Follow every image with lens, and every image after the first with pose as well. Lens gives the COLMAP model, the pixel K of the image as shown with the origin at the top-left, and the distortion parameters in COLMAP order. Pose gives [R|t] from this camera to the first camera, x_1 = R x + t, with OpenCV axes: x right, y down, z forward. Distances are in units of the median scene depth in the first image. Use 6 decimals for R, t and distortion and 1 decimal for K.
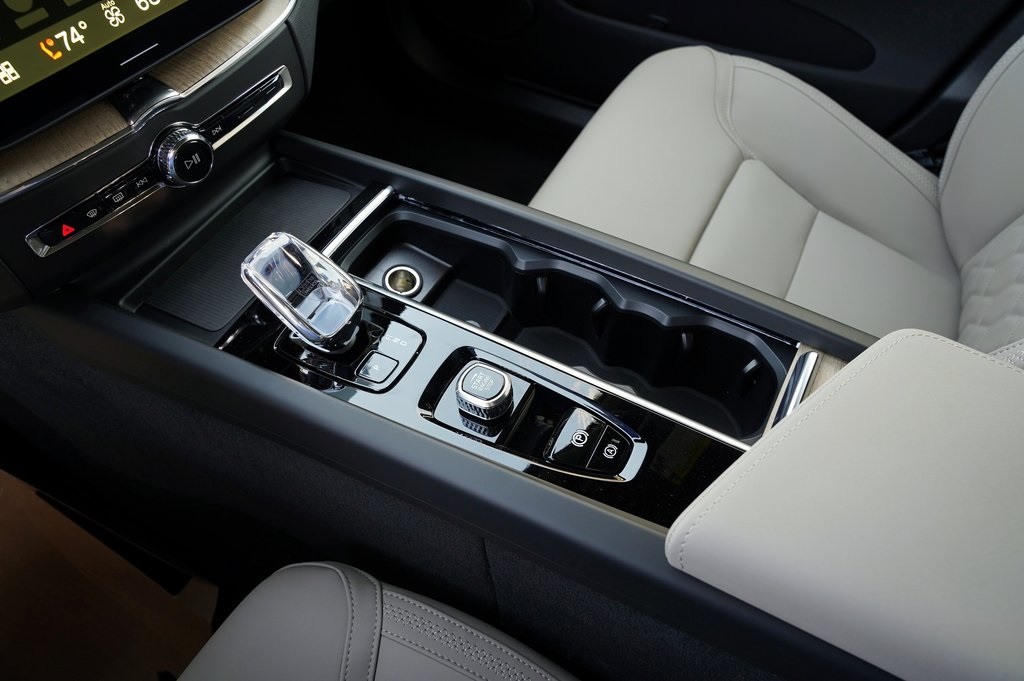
lens RADIAL K [[708.4, 0, 512.0], [0, 708.4, 340.5], [0, 0, 1]] dist [-0.125030, 0.084356]
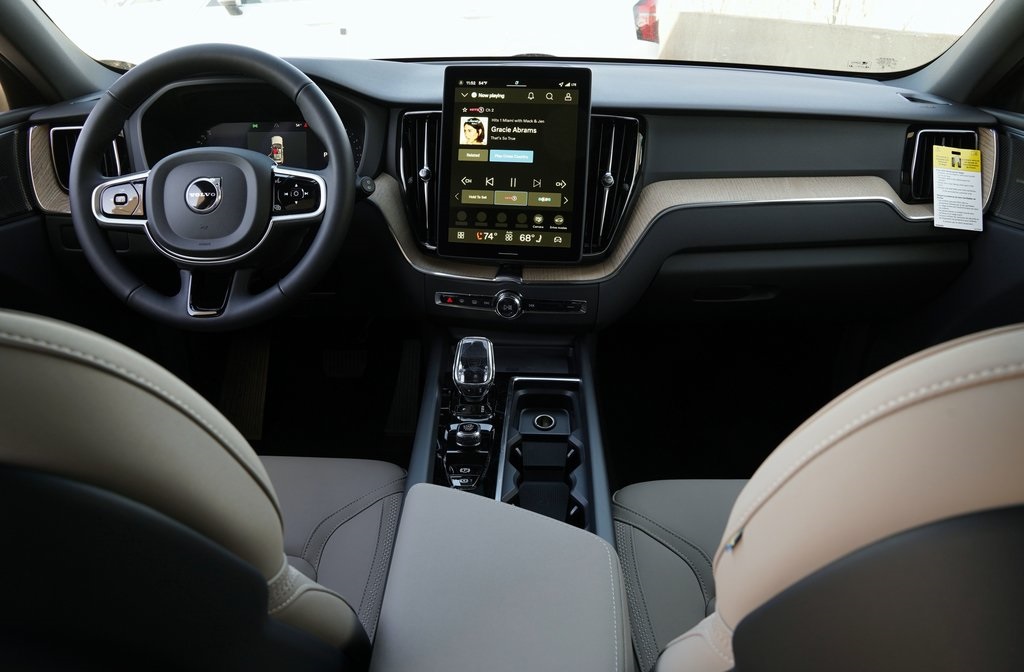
lens RADIAL K [[717.4, 0, 512.0], [0, 717.4, 336.0], [0, 0, 1]] dist [-0.133496, 0.099884]
pose [[0.458006, 0.402589, -0.792560, 1.340405], [-0.720847, 0.689935, -0.066104, -0.066433], [0.520202, 0.601591, 0.606200, -0.273760]]
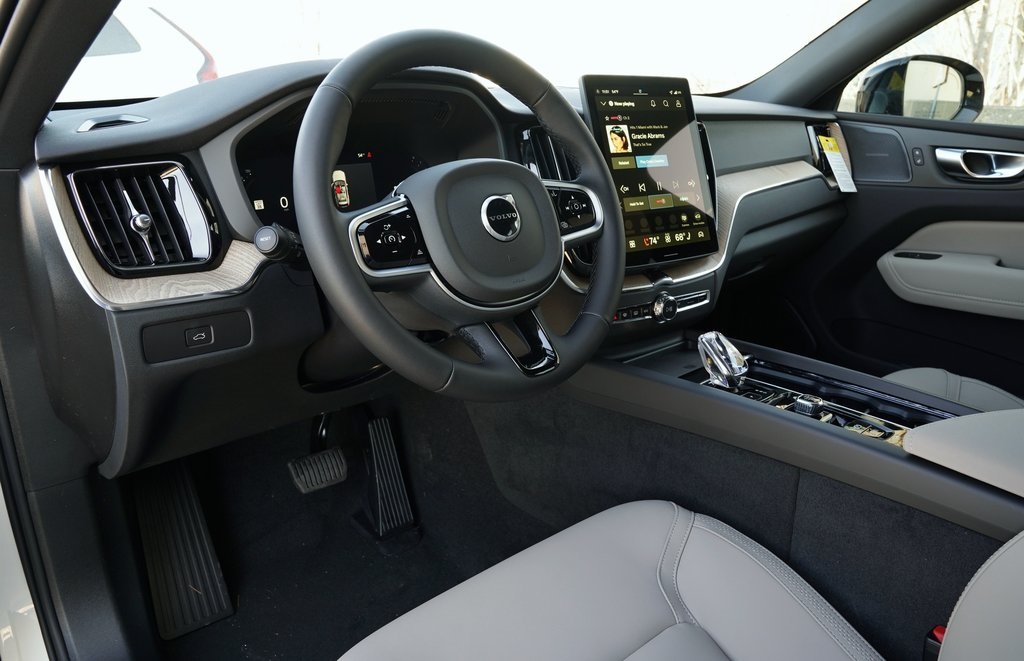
lens RADIAL K [[721.2, 0, 512.0], [0, 721.2, 330.5], [0, 0, 1]] dist [-0.135658, 0.095580]
pose [[0.930965, 0.144223, -0.335416, -0.168954], [-0.307747, 0.804291, -0.508338, 1.085204], [0.196458, 0.576468, 0.793151, -0.823924]]
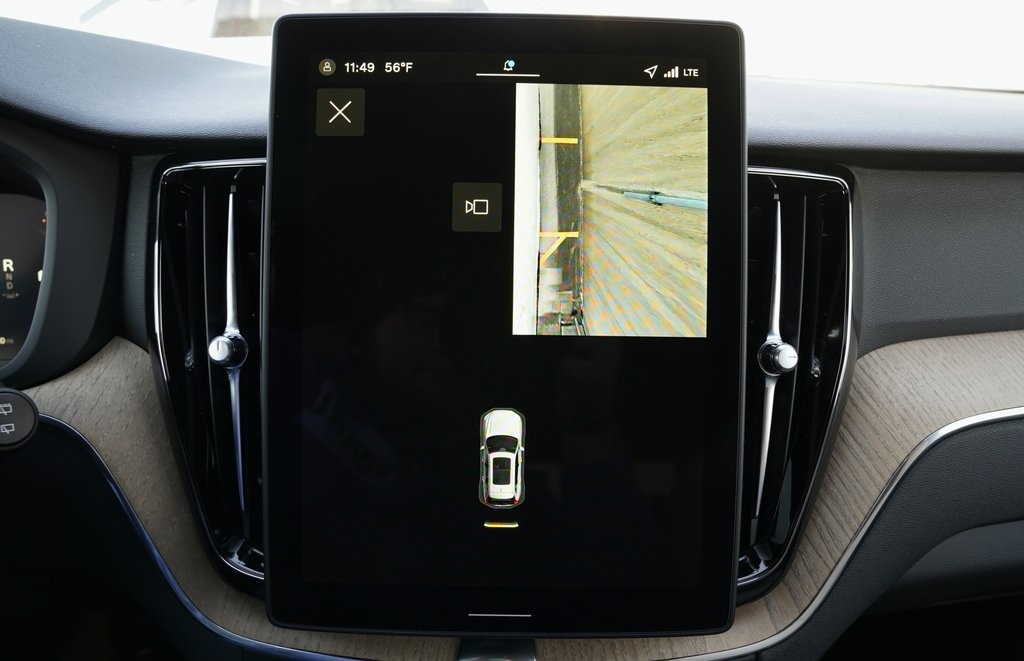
lens RADIAL K [[721.2, 0, 512.0], [0, 721.2, 330.5], [0, 0, 1]] dist [-0.135658, 0.095580]
pose [[0.575882, 0.310663, -0.756206, -0.060911], [-0.672791, 0.705585, -0.222492, -0.421969], [0.464448, 0.636898, 0.615345, 0.313474]]
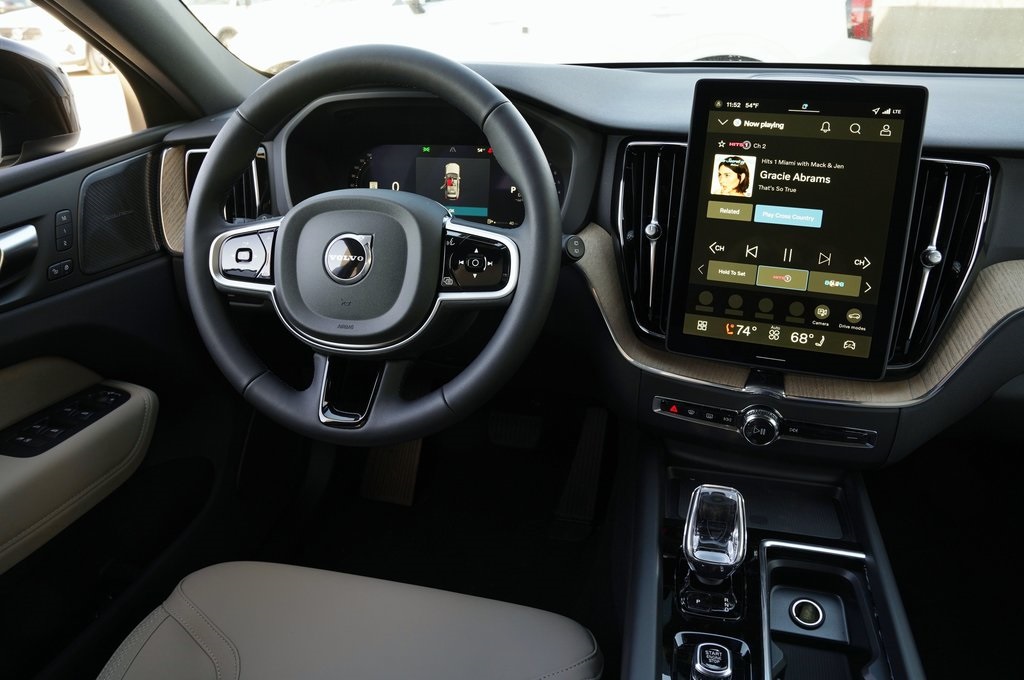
lens RADIAL K [[708.4, 0, 512.0], [0, 708.4, 340.0], [0, 0, 1]] dist [-0.125030, 0.084356]
pose [[0.245461, 0.437655, -0.864990, 0.615616], [-0.766208, 0.634209, 0.103459, -0.136391], [0.593864, 0.637367, 0.491008, -0.166626]]
